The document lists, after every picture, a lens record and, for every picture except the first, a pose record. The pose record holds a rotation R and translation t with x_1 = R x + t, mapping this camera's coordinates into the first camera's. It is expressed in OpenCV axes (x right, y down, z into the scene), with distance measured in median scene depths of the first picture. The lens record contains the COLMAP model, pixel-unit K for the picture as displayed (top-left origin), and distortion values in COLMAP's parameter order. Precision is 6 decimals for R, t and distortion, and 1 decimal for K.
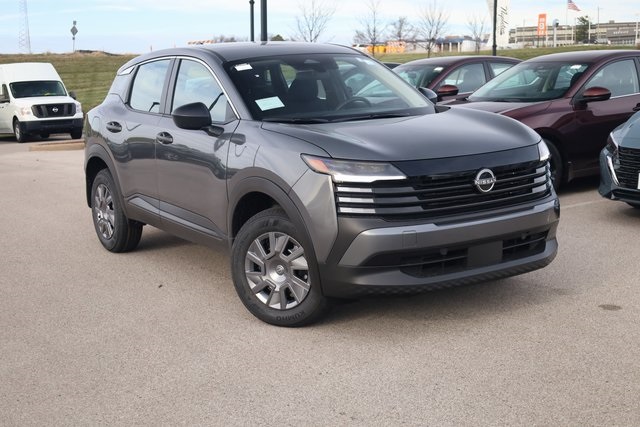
lens RADIAL K [[909.0, 0, 320.0], [0, 909.0, 213.5], [0, 0, 1]] dist [0.009879, 0.069416]
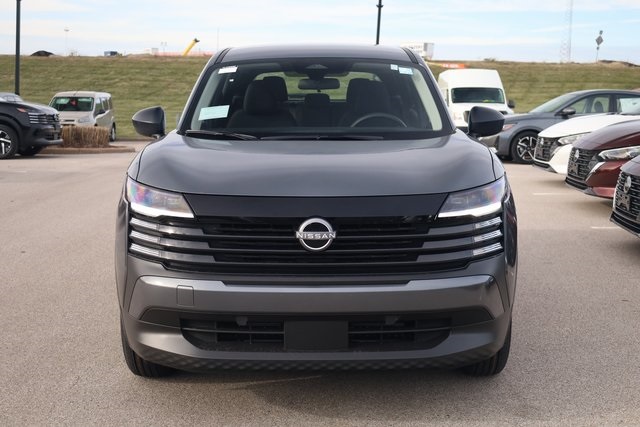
lens RADIAL K [[909.0, 0, 320.0], [0, 909.0, 213.5], [0, 0, 1]] dist [0.009879, 0.069416]
pose [[0.845010, 0.118158, -0.521533, 0.556989], [-0.123484, 0.992040, 0.024681, -0.070530], [0.520298, 0.043545, 0.852874, 0.383145]]
